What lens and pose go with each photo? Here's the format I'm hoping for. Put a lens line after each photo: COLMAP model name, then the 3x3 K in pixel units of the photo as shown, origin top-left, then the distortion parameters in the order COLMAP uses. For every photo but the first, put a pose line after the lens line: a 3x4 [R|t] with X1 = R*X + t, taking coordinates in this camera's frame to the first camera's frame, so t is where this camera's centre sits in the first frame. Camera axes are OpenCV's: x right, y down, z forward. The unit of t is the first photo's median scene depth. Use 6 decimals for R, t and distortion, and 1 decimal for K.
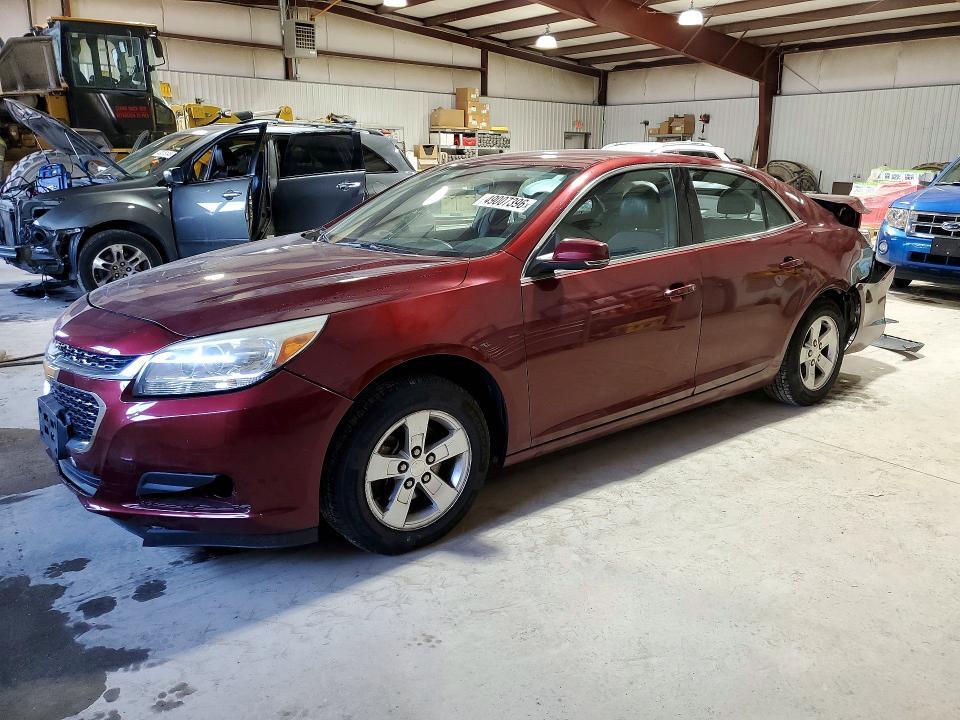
lens RADIAL K [[826.1, 0, 480.0], [0, 826.1, 360.0], [0, 0, 1]] dist [-0.002498, -0.001783]
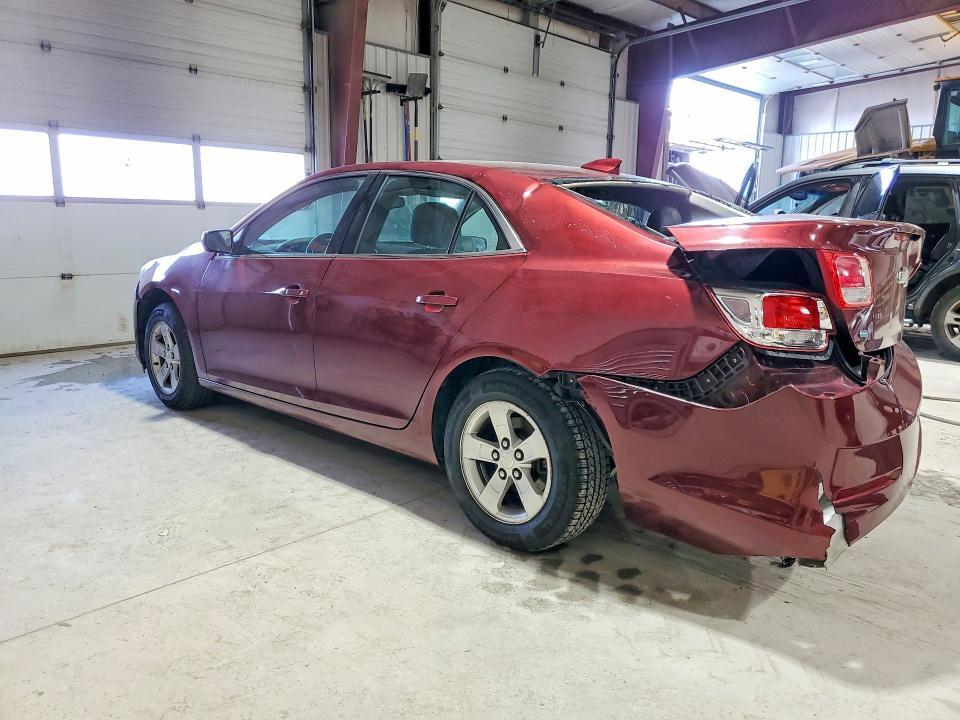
lens RADIAL K [[676.7, 0, 480.0], [0, 676.7, 360.0], [0, 0, 1]] dist [0.049325, 0.000043]
pose [[0.115272, 0.191873, -0.974627, 1.072194], [-0.229422, 0.959782, 0.161816, -0.210305], [0.966477, 0.204948, 0.154656, 1.006456]]
